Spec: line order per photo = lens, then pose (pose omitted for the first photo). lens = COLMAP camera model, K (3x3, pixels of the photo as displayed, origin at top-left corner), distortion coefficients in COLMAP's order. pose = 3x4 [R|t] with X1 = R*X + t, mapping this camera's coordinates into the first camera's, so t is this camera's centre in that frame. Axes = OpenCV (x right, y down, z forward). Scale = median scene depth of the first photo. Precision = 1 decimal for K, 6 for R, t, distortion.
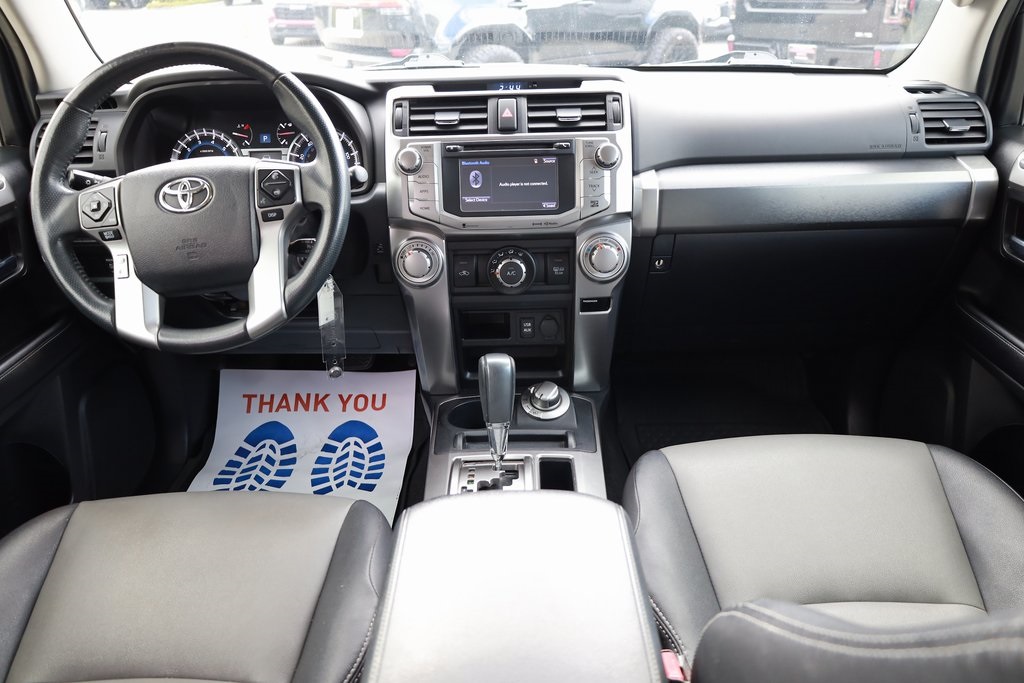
lens RADIAL K [[691.0, 0, 509.3], [0, 691.0, 336.3], [0, 0, 1]] dist [-0.009491, -0.003112]
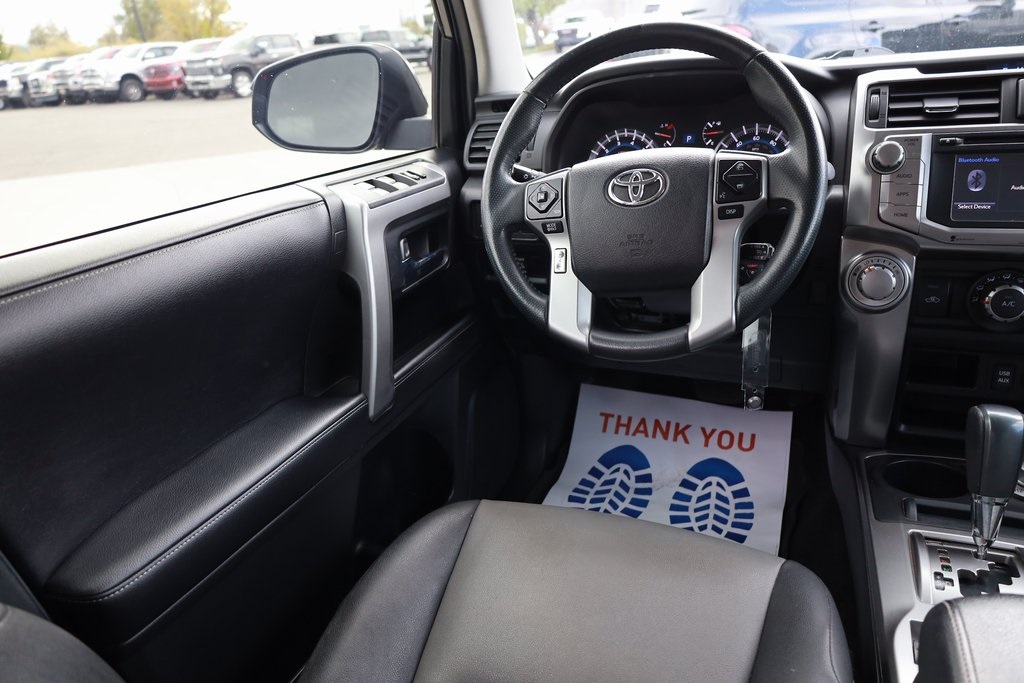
lens RADIAL K [[693.6, 0, 517.3], [0, 693.6, 336.2], [0, 0, 1]] dist [-0.010385, 0.001954]
pose [[0.916864, 0.096806, -0.387284, -0.201341], [-0.116618, 0.992784, -0.027926, 0.030266], [0.381786, 0.070769, 0.921537, 0.088926]]
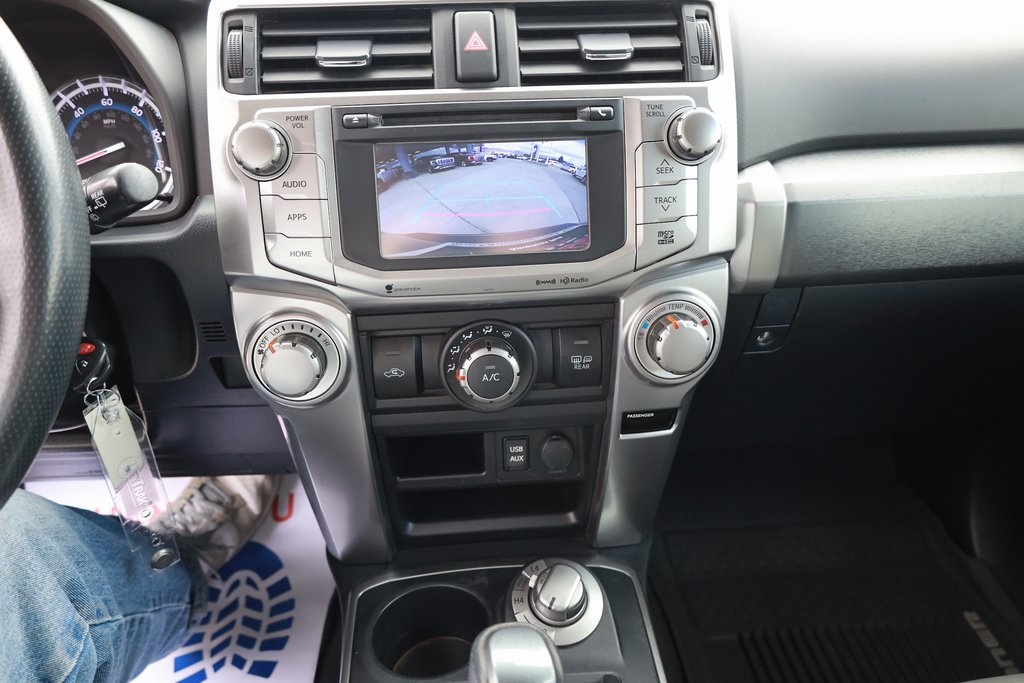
lens RADIAL K [[693.6, 0, 517.3], [0, 693.6, 336.2], [0, 0, 1]] dist [-0.010385, 0.001954]
pose [[0.997868, -0.024644, 0.060439, -0.007483], [0.022644, 0.999180, 0.033559, -0.139687], [-0.061217, -0.032119, 0.997608, 0.521062]]
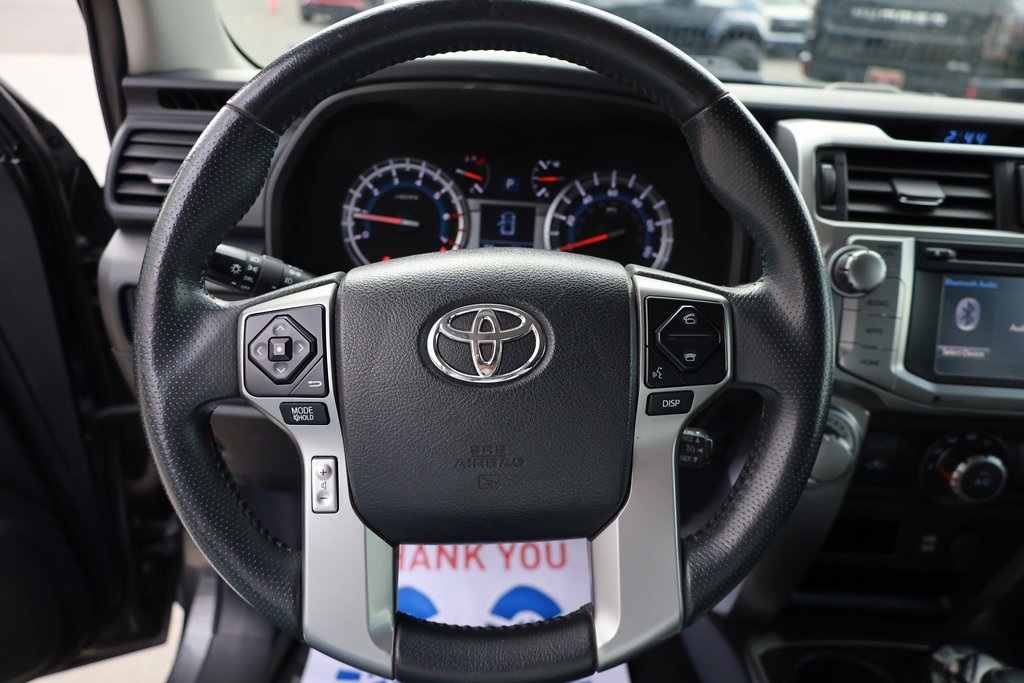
lens RADIAL K [[700.3, 0, 508.6], [0, 700.3, 337.7], [0, 0, 1]] dist [-0.007647, 0.002012]
pose [[0.996535, 0.083165, -0.001570, -0.383088], [-0.083162, 0.996534, 0.001909, -0.178072], [0.001723, -0.001771, 0.999997, 0.462096]]
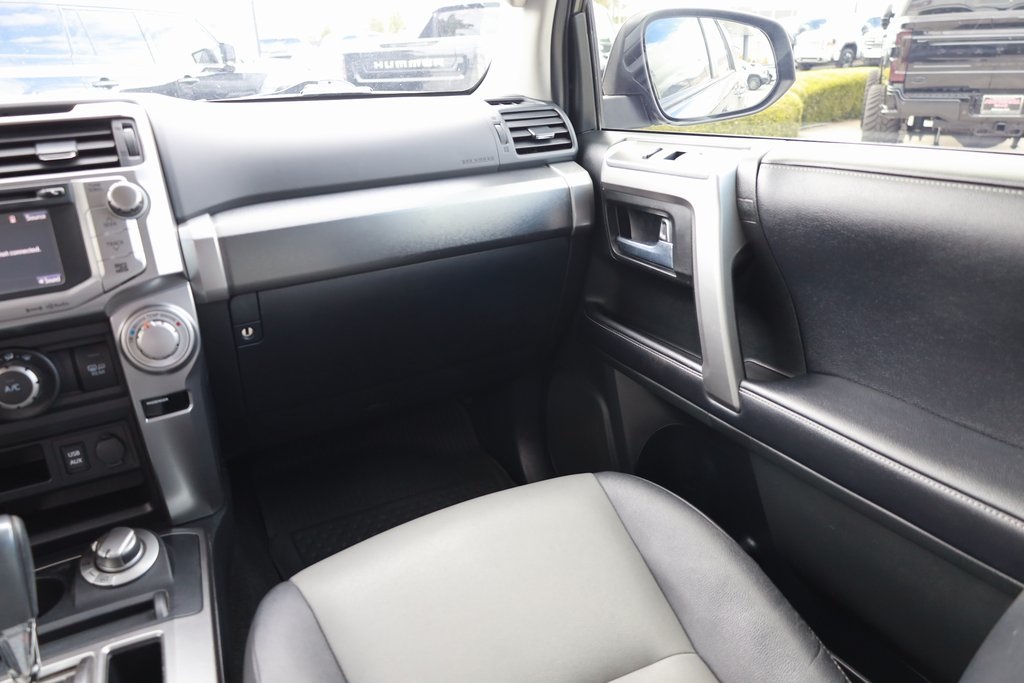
lens RADIAL K [[670.0, 0, 490.6], [0, 670.0, 342.8], [0, 0, 1]] dist [-0.002030, -0.000368]
pose [[0.894866, -0.191369, 0.403228, 0.168137], [0.229422, 0.972154, -0.047771, 0.003102], [-0.382858, 0.135258, 0.913852, 0.233129]]
